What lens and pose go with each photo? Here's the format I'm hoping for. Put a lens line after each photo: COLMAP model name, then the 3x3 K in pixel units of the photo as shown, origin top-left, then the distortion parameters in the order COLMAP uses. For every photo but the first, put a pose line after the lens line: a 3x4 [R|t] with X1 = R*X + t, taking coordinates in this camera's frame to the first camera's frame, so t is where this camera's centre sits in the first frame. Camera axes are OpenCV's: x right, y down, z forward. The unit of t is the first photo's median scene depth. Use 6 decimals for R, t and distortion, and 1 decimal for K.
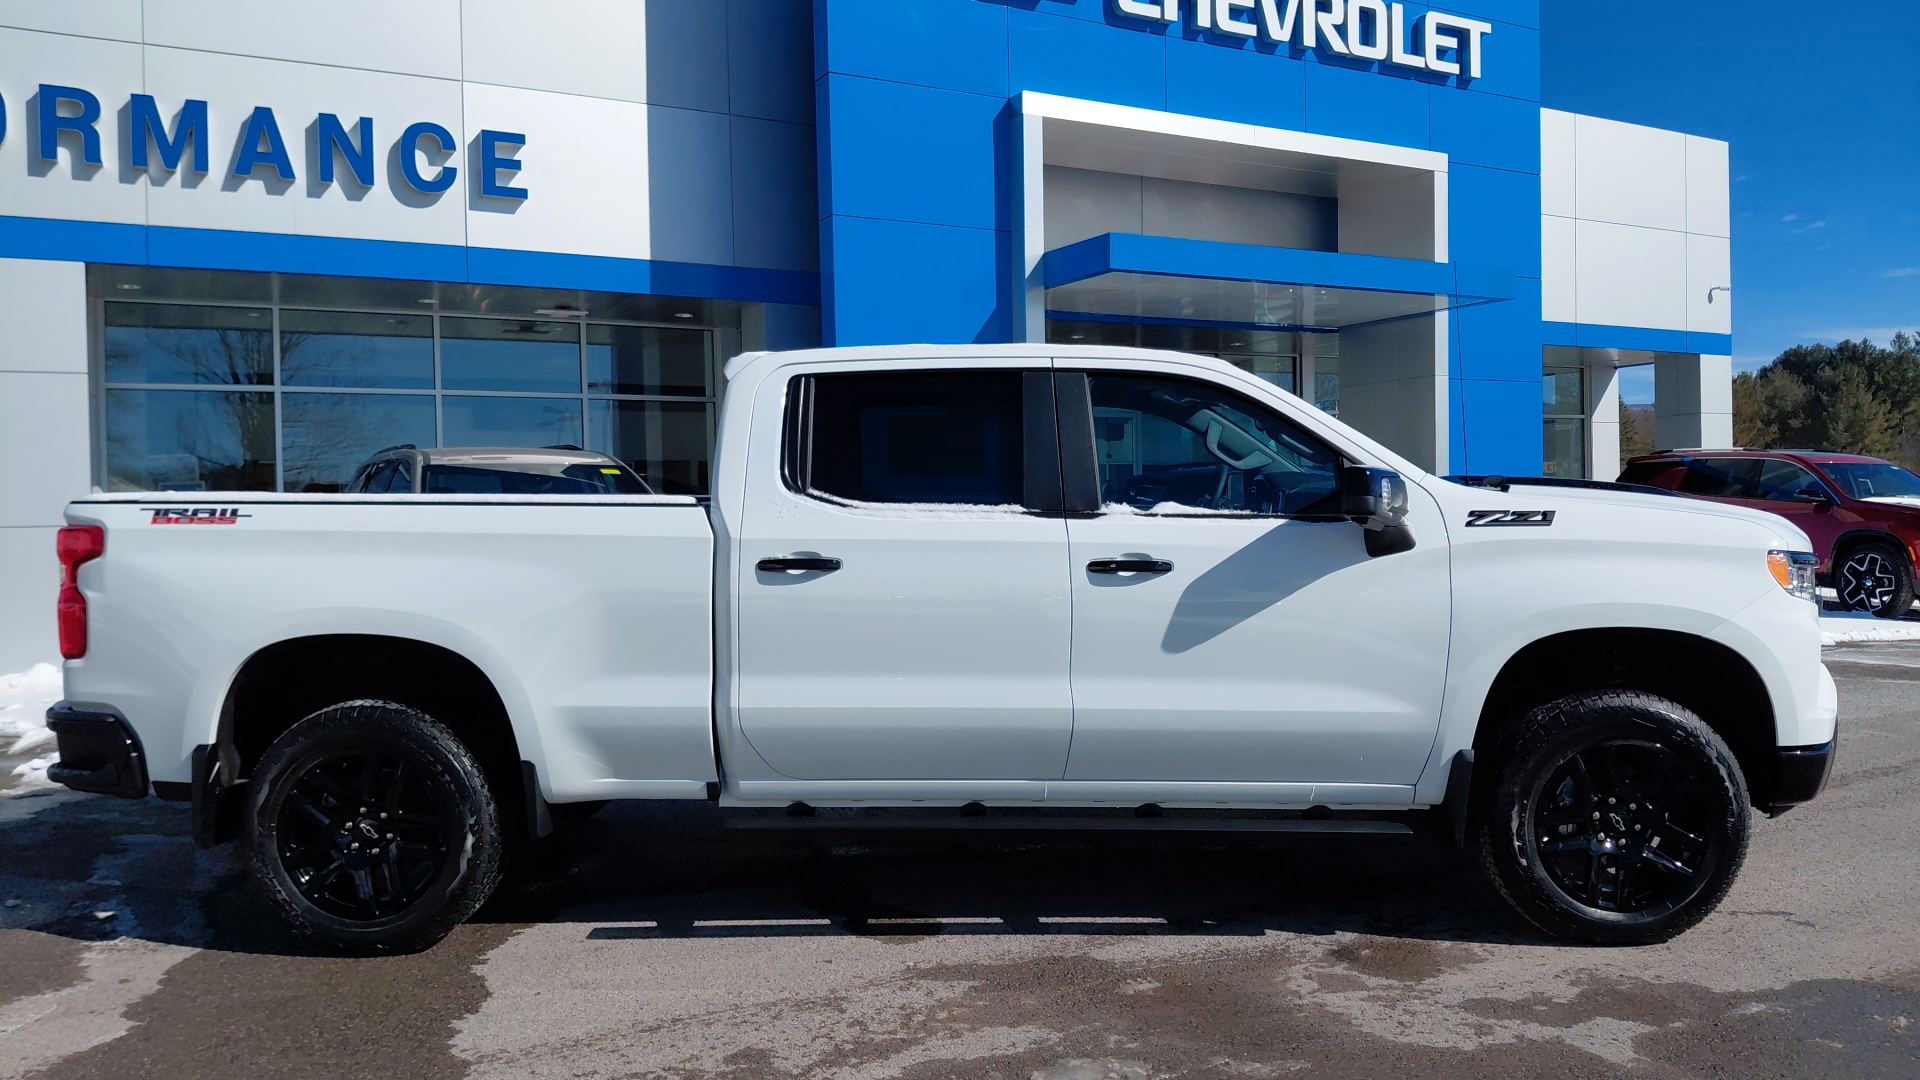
lens RADIAL K [[1428.3, 0, 986.9], [0, 1428.3, 533.1], [0, 0, 1]] dist [0.055705, -0.098471]
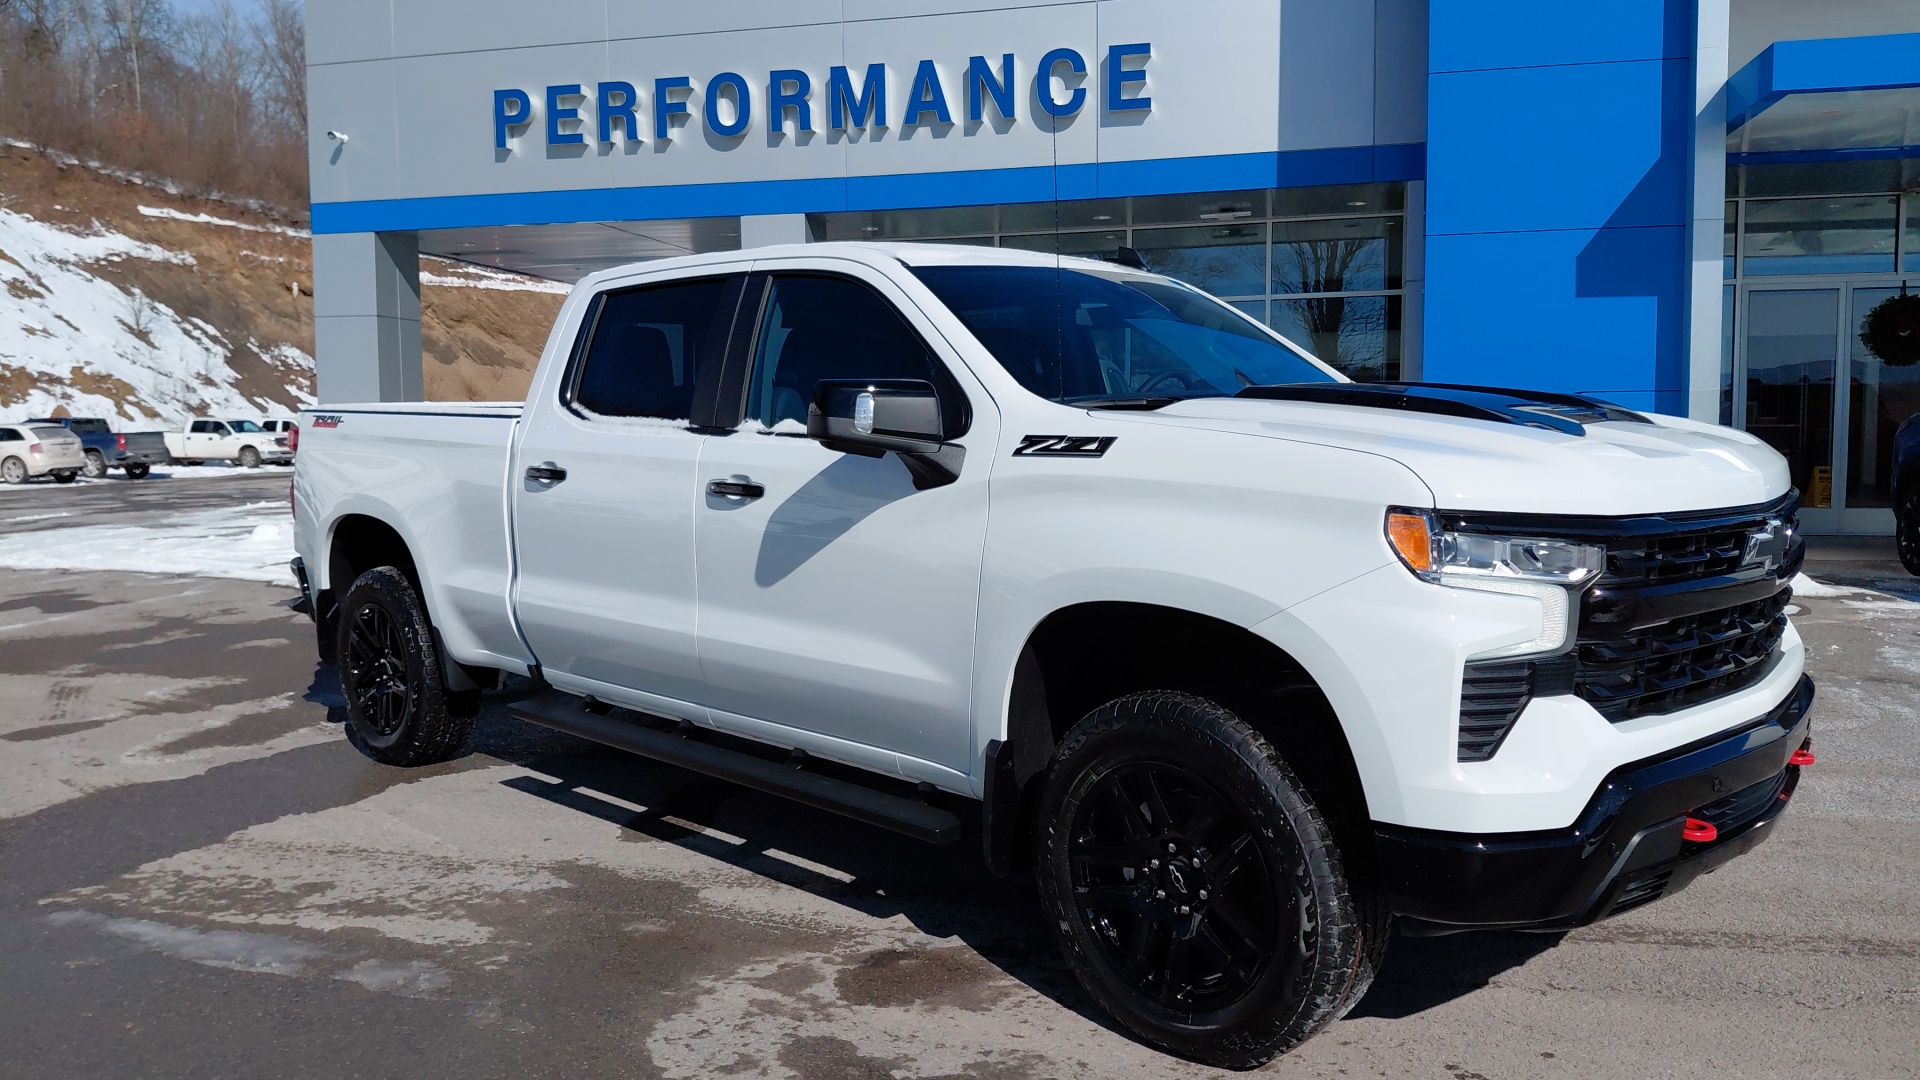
lens RADIAL K [[1428.3, 0, 985.5], [0, 1428.3, 540.4], [0, 0, 1]] dist [0.055705, -0.098471]
pose [[0.729084, 0.066872, -0.681150, 0.832754], [-0.014491, 0.996501, 0.082321, -0.021602], [0.684271, -0.050148, 0.727501, 0.430349]]
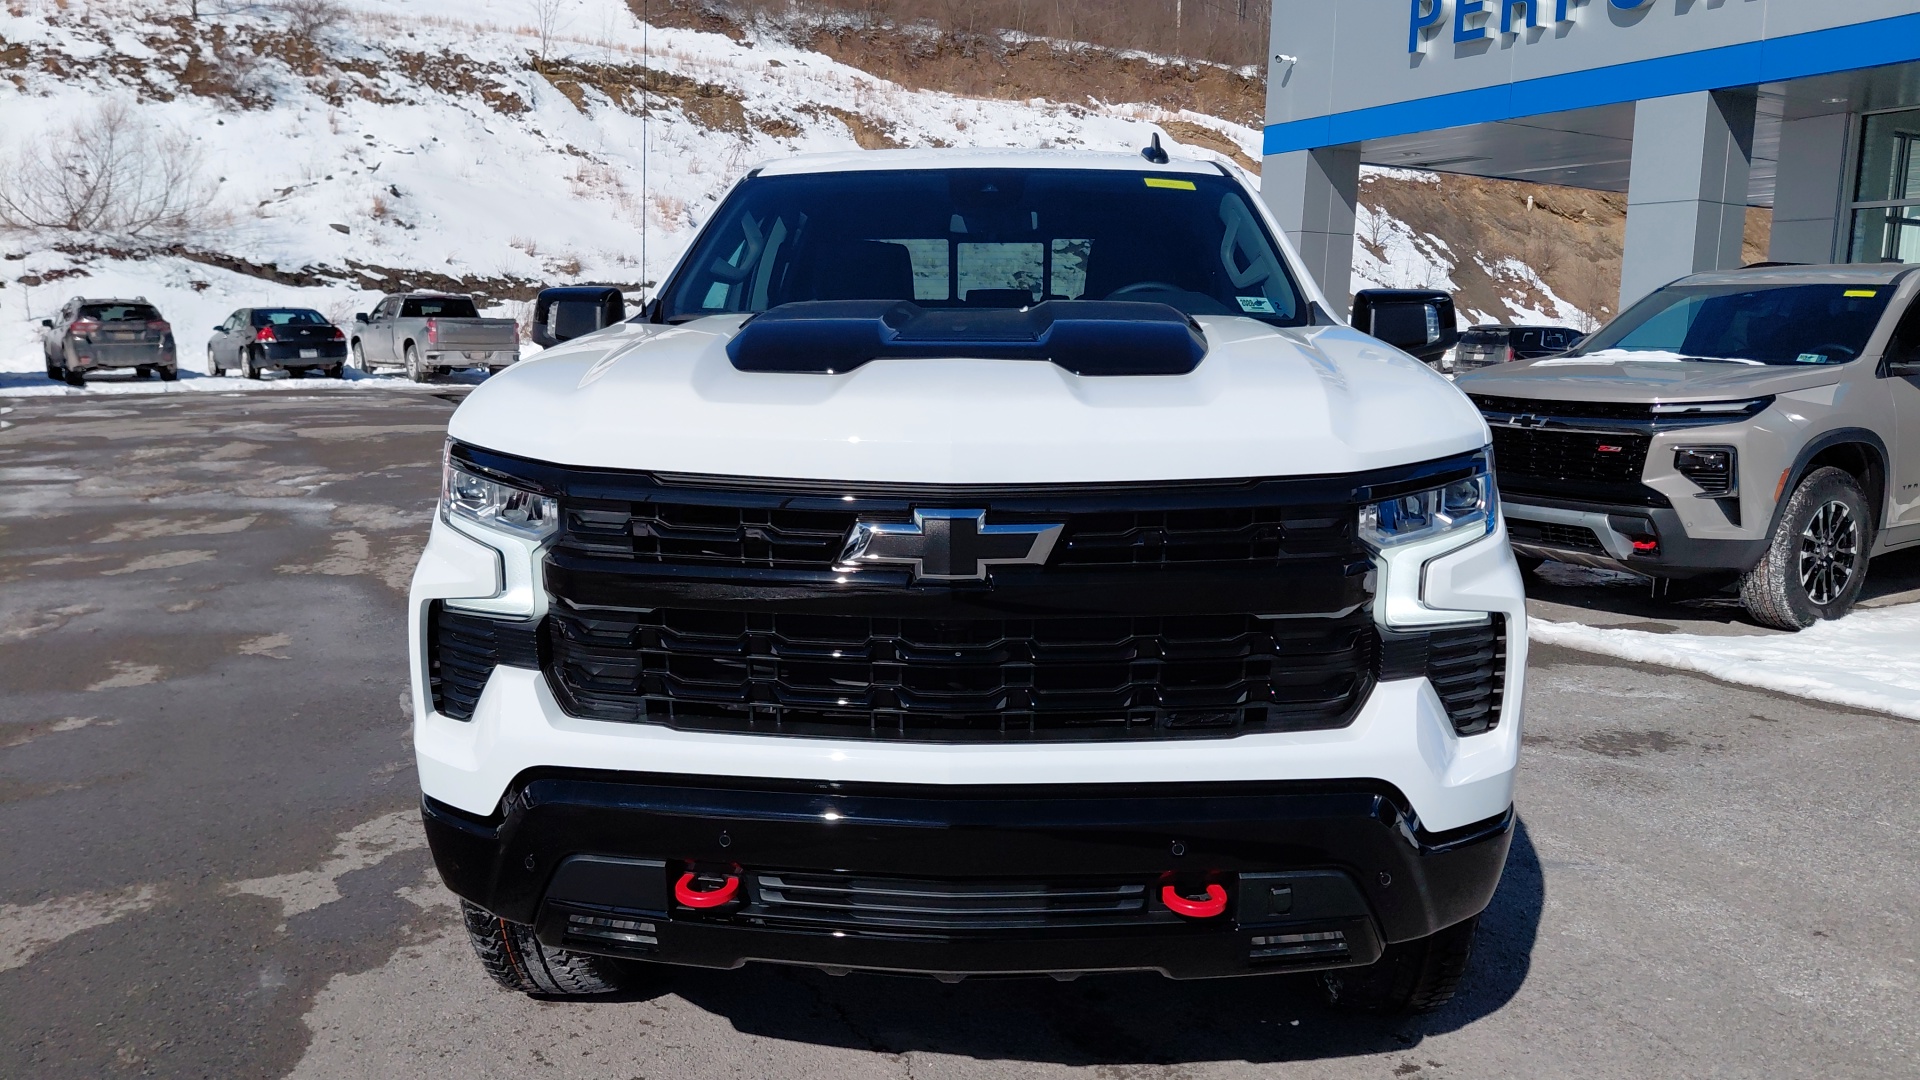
lens RADIAL K [[1428.3, 0, 963.9], [0, 1428.3, 537.2], [0, 0, 1]] dist [0.055705, -0.098471]
pose [[-0.035958, 0.161839, -0.986162, 1.062688], [-0.038595, 0.985839, 0.163193, -0.043372], [0.998608, 0.043929, -0.029202, 1.112552]]
